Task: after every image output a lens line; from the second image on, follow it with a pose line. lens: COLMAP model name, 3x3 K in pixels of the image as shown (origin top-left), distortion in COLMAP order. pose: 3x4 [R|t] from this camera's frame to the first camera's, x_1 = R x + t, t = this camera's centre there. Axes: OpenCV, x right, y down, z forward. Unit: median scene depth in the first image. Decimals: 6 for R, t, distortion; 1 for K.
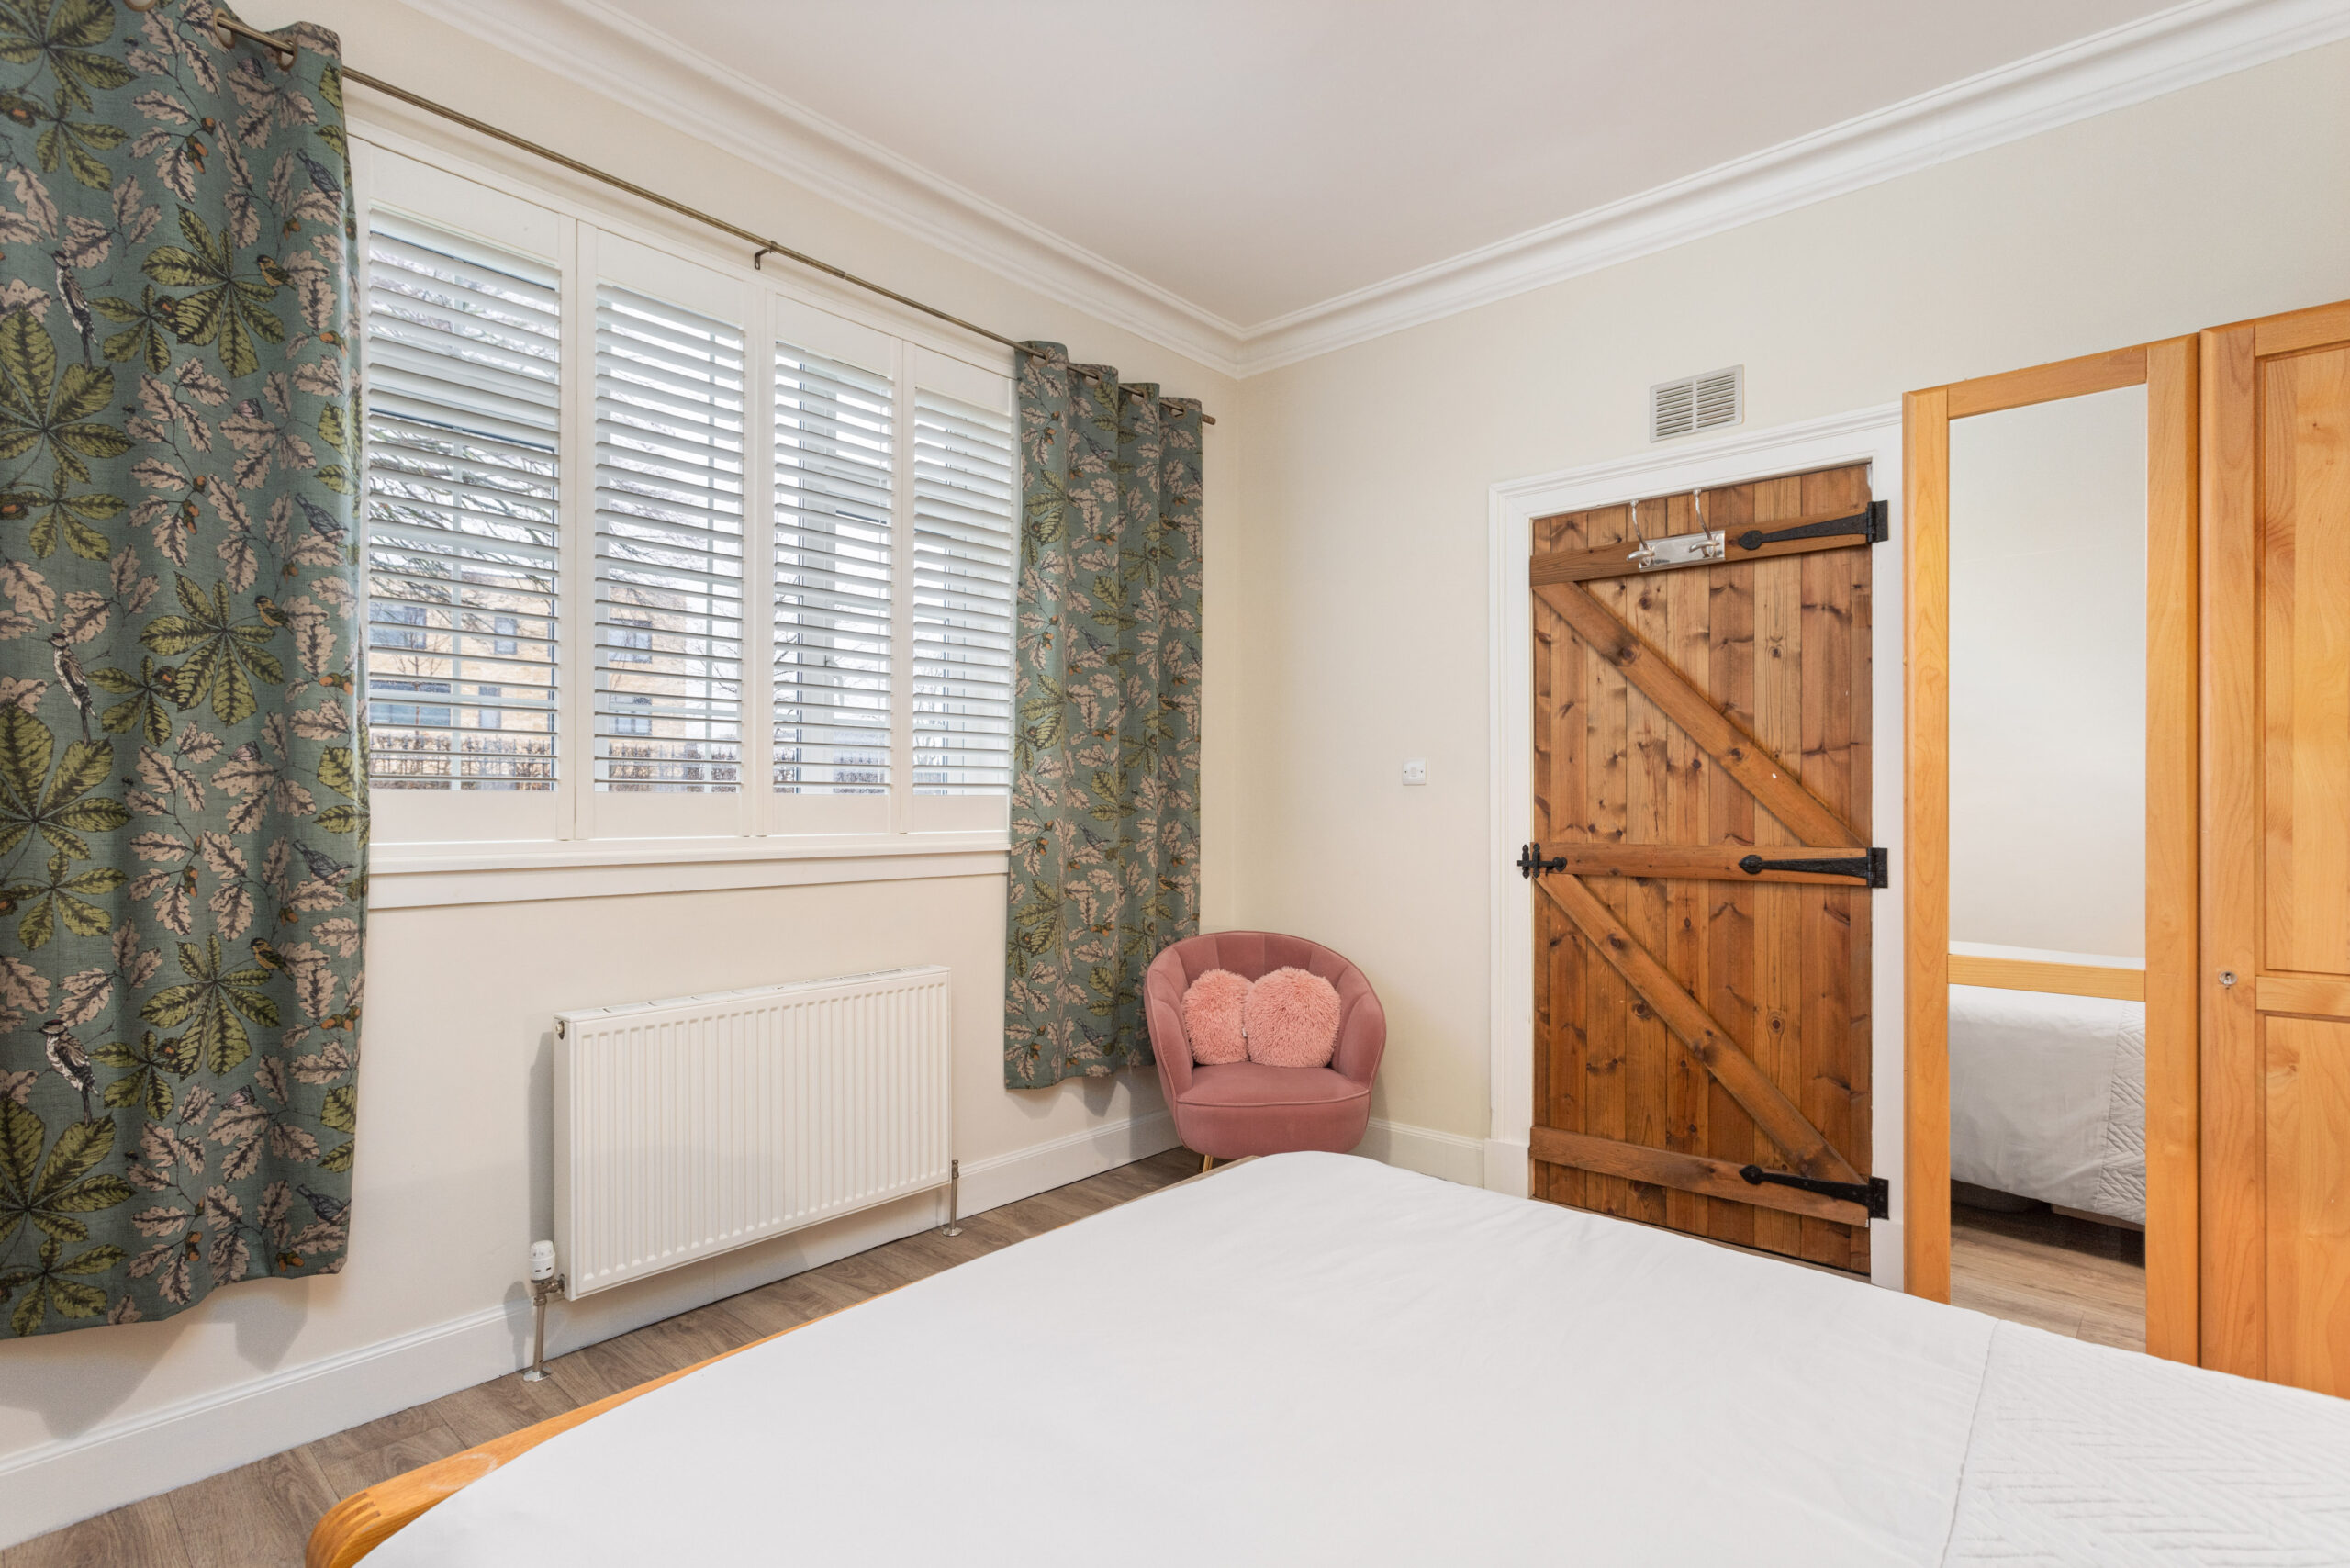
lens RADIAL K [[1131.3, 0, 1176.4], [0, 1131.3, 802.4], [0, 0, 1]] dist [0.001299, 0.000401]
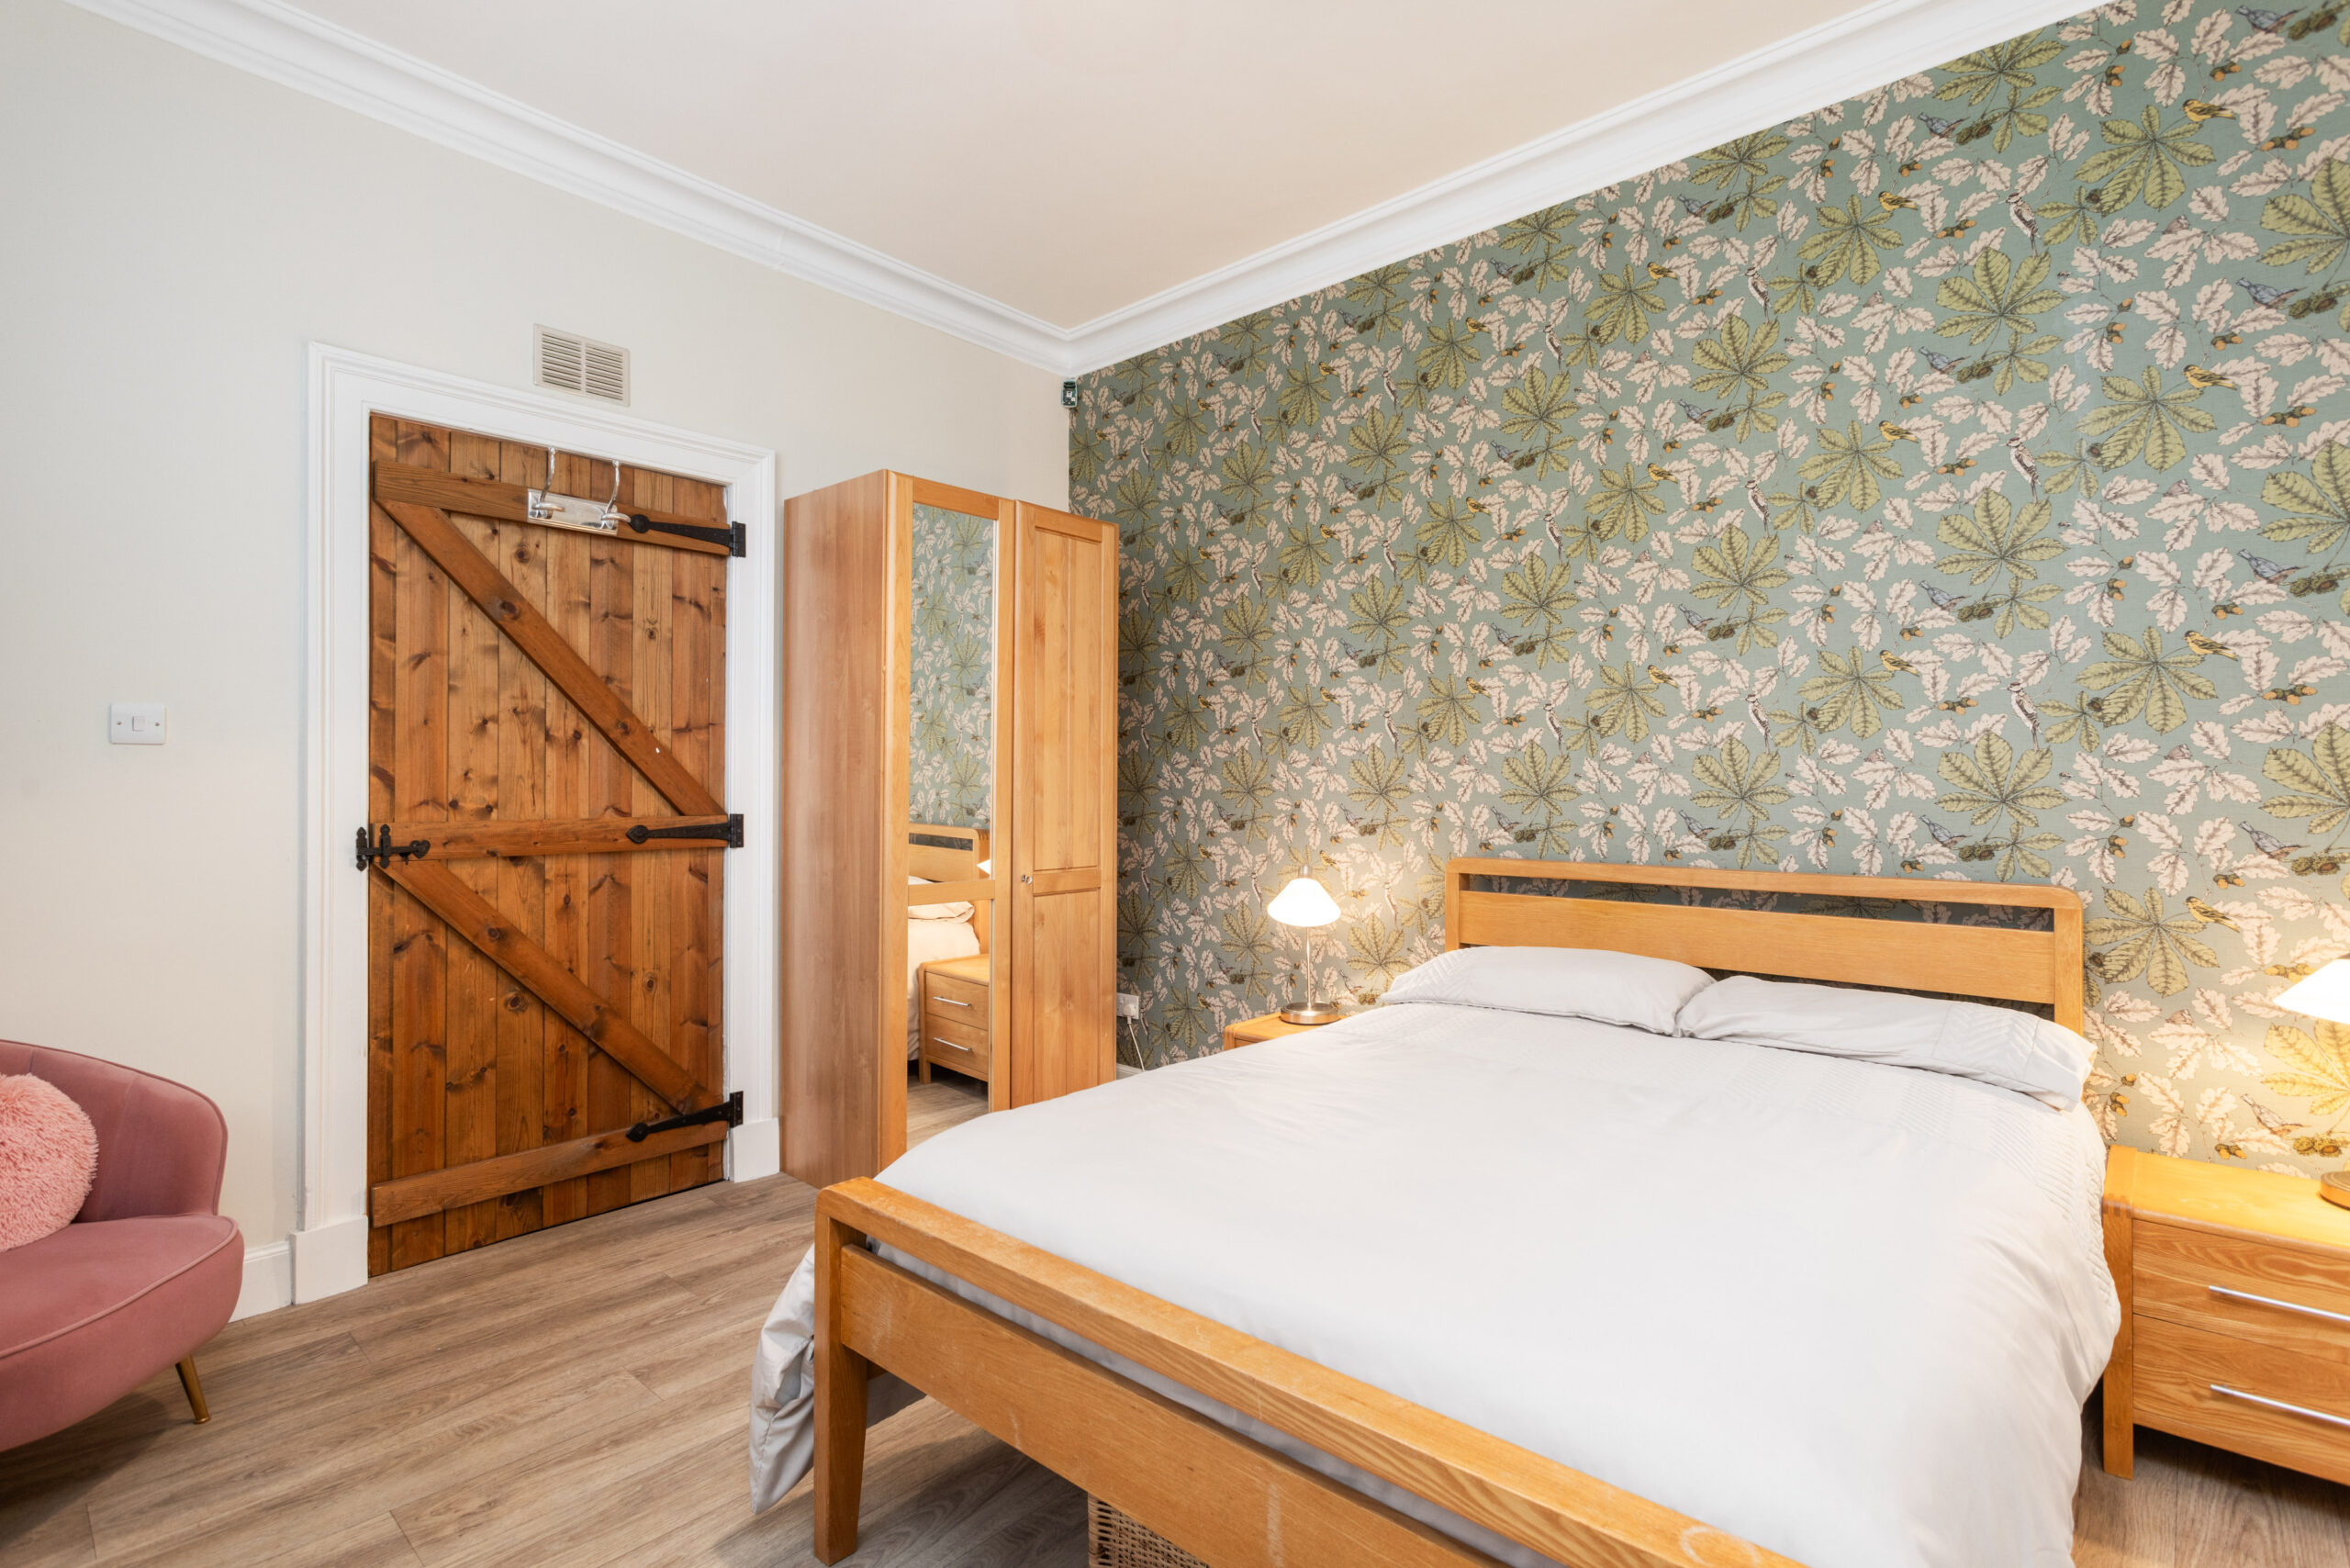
lens RADIAL K [[1131.3, 0, 1176.4], [0, 1131.3, 777.0], [0, 0, 1]] dist [0.001299, 0.000401]
pose [[0.001157, 0.006765, 0.999976, -0.505266], [-0.001650, 0.999976, -0.006763, 0.007729], [-0.999998, -0.001642, 0.001168, 0.477719]]
